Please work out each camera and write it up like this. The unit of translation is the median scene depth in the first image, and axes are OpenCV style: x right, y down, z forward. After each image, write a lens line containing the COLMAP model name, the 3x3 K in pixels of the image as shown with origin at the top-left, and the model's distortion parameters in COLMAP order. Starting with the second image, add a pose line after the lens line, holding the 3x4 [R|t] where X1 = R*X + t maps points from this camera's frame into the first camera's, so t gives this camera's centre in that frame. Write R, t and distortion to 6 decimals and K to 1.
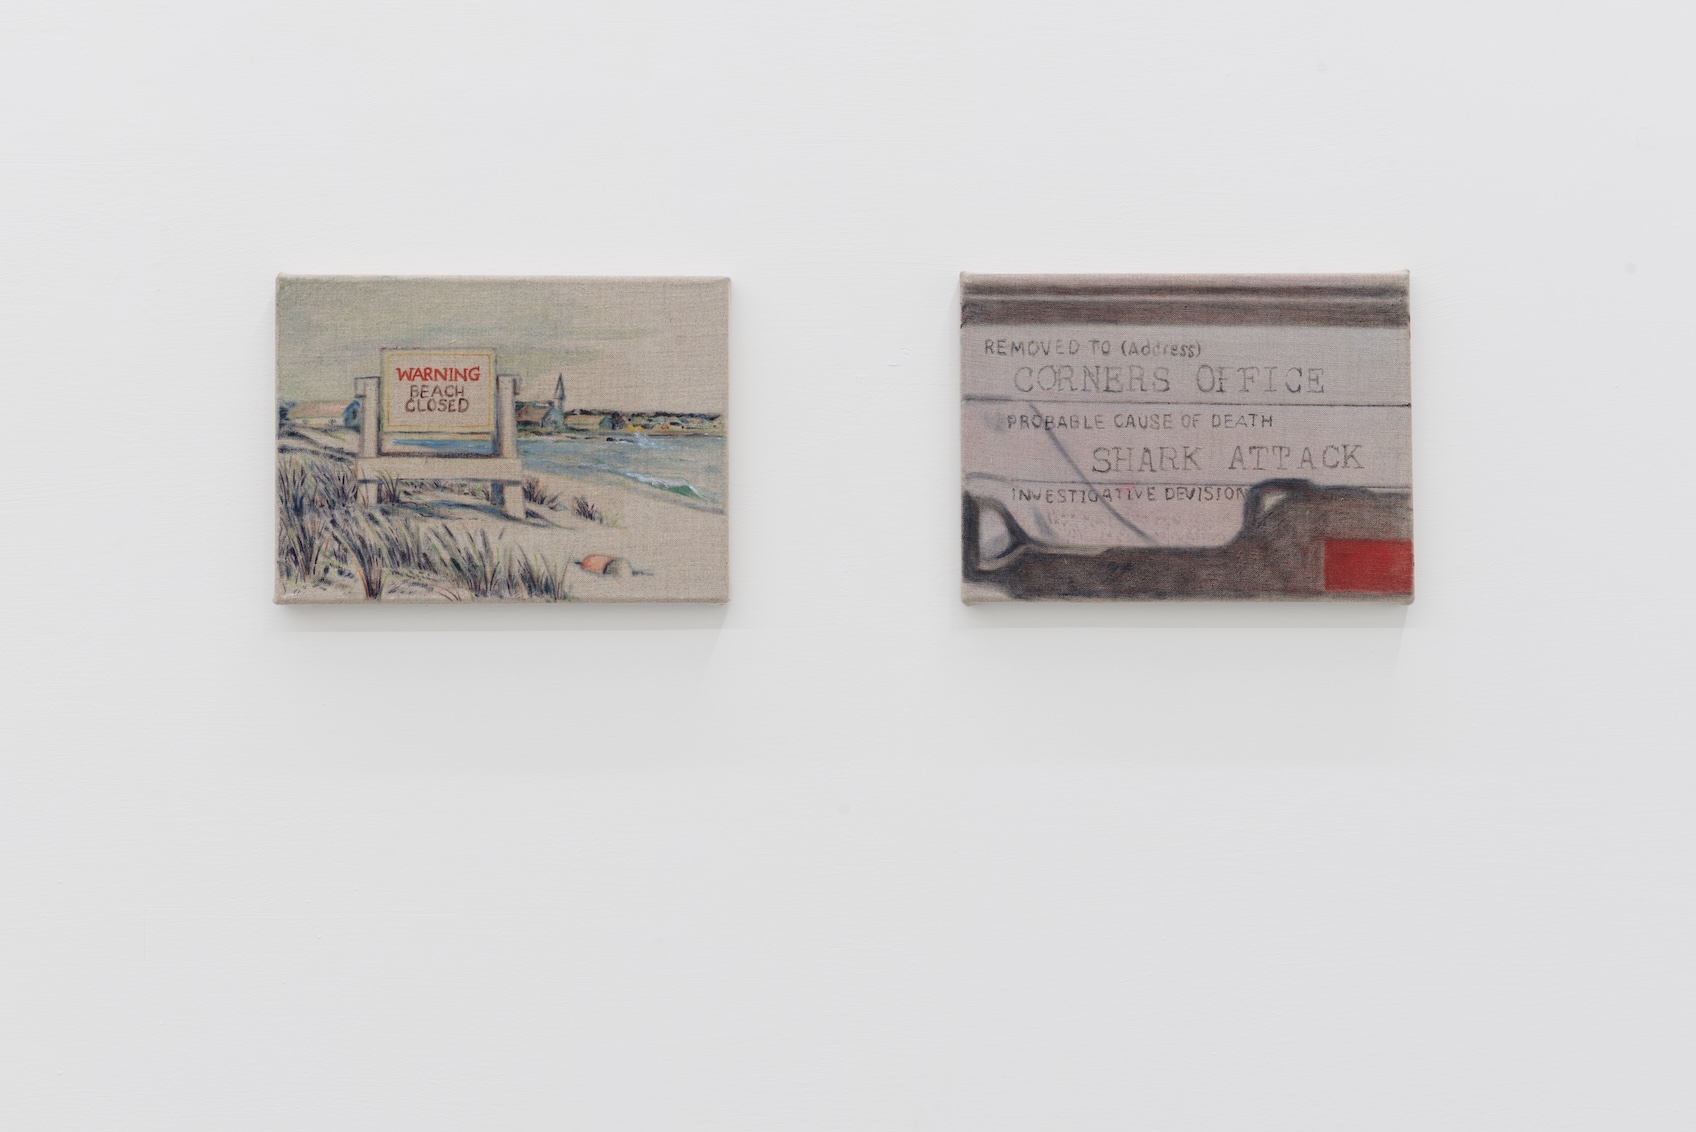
lens RADIAL K [[3434.2, 0, 846.5], [0, 3434.2, 568.2], [0, 0, 1]] dist [-0.001631, 0.000000]
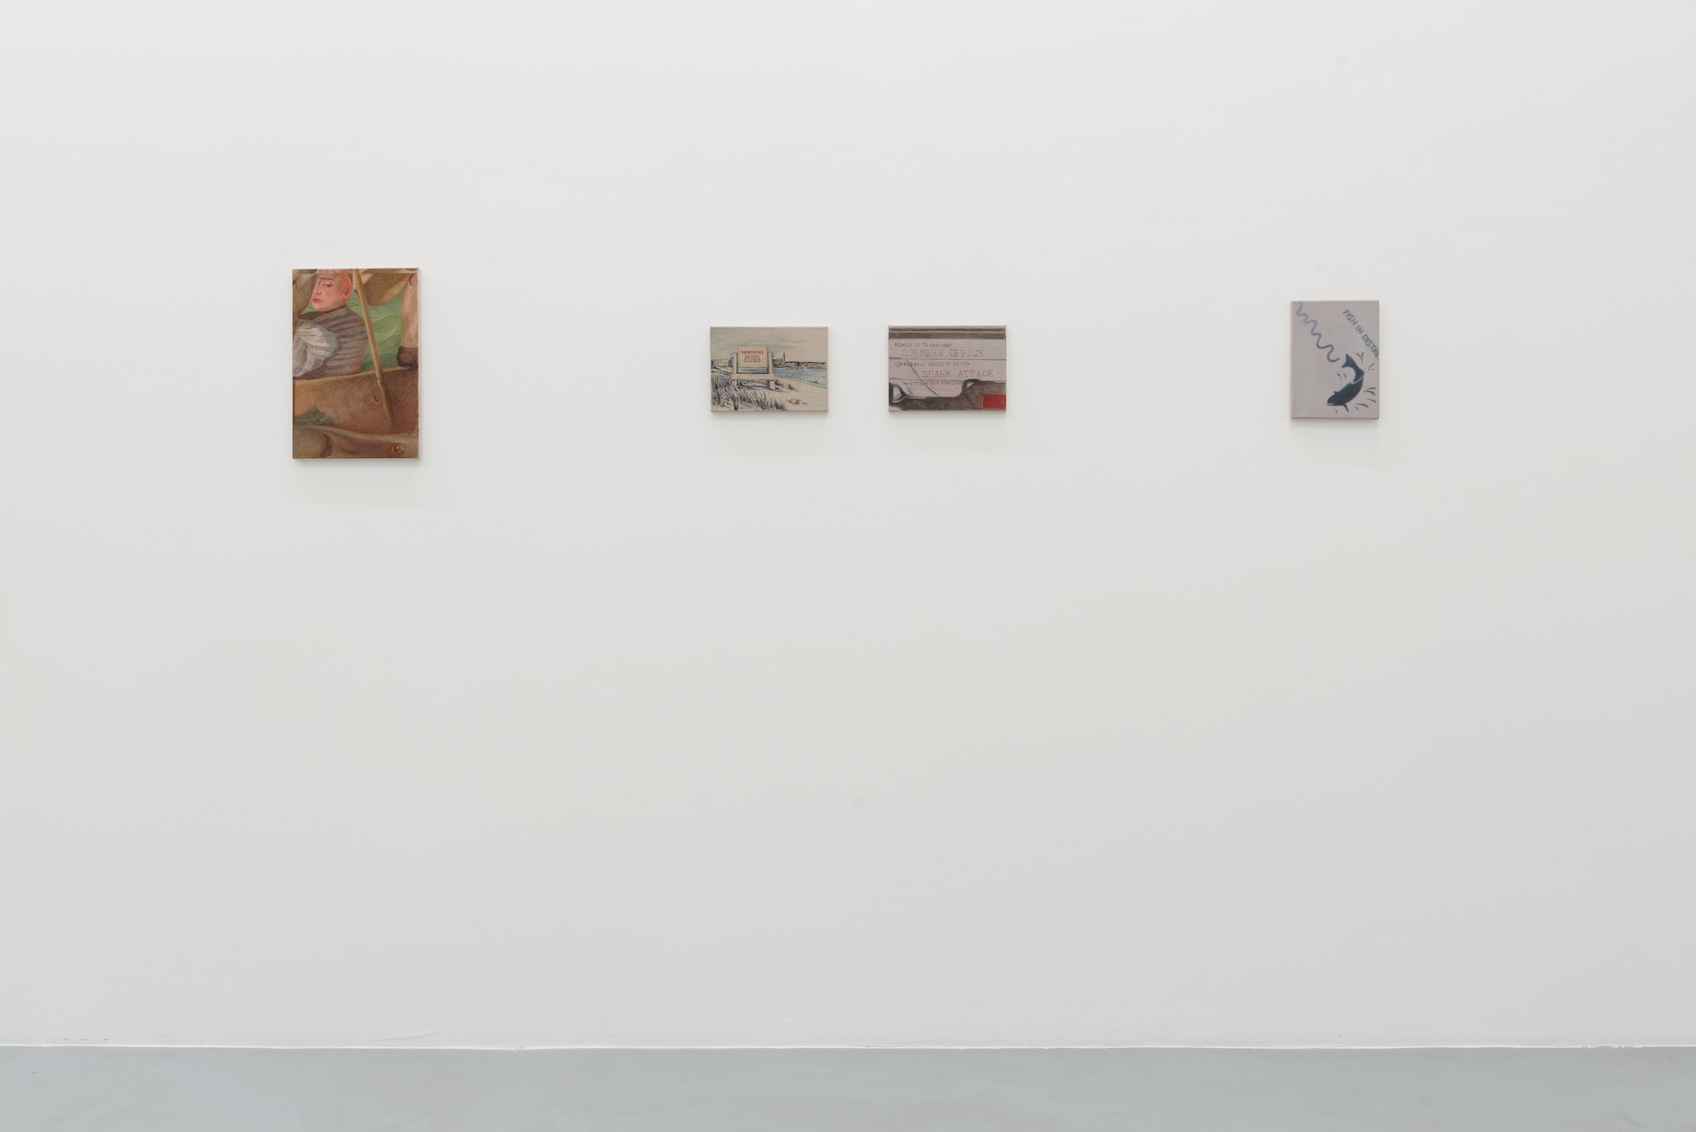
lens RADIAL K [[1469.7, 0, 852.8], [0, 1469.7, 553.2], [0, 0, 1]] dist [-0.021338, 0.017673]
pose [[0.999830, 0.000474, -0.018429, 0.023922], [0.000807, 0.997588, 0.069402, 0.054116], [0.018418, -0.069405, 0.997419, -0.654275]]
